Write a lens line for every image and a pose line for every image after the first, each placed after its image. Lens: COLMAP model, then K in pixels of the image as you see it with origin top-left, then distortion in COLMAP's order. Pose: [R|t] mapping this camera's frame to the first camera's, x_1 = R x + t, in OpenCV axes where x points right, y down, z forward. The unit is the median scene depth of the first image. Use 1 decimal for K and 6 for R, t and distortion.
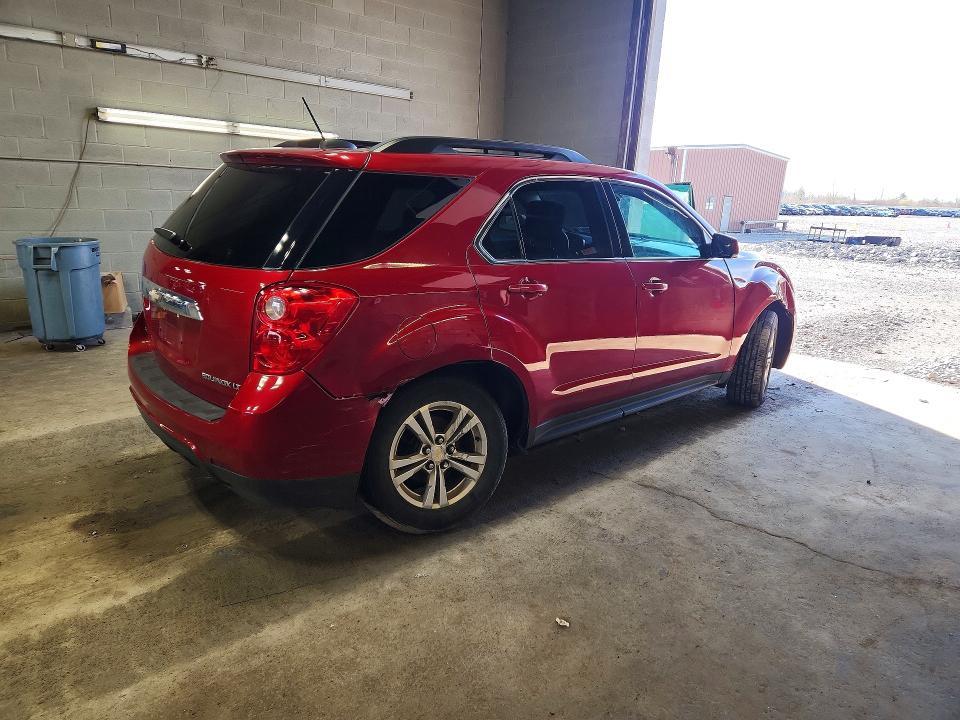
lens RADIAL K [[643.5, 0, 470.2], [0, 643.5, 359.3], [0, 0, 1]] dist [0.065886, -0.051561]
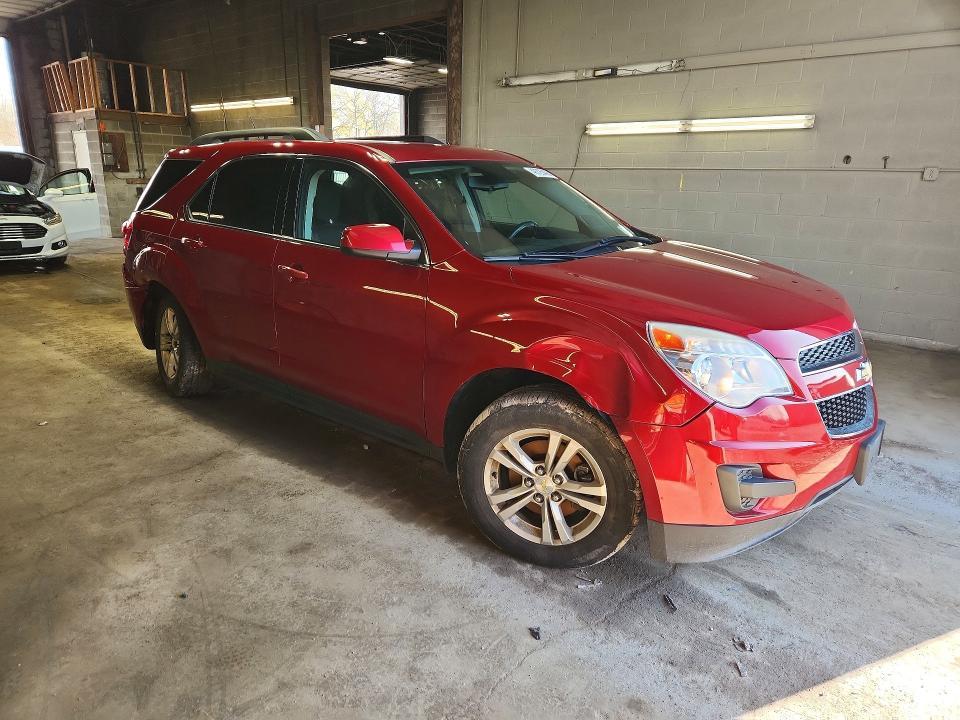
lens RADIAL K [[643.5, 0, 470.2], [0, 643.5, 359.3], [0, 0, 1]] dist [0.065886, -0.051561]
pose [[0.144260, 0.236103, -0.960960, 1.013368], [-0.263532, 0.945213, 0.192672, -0.195693], [0.953803, 0.225449, 0.198577, 0.906497]]
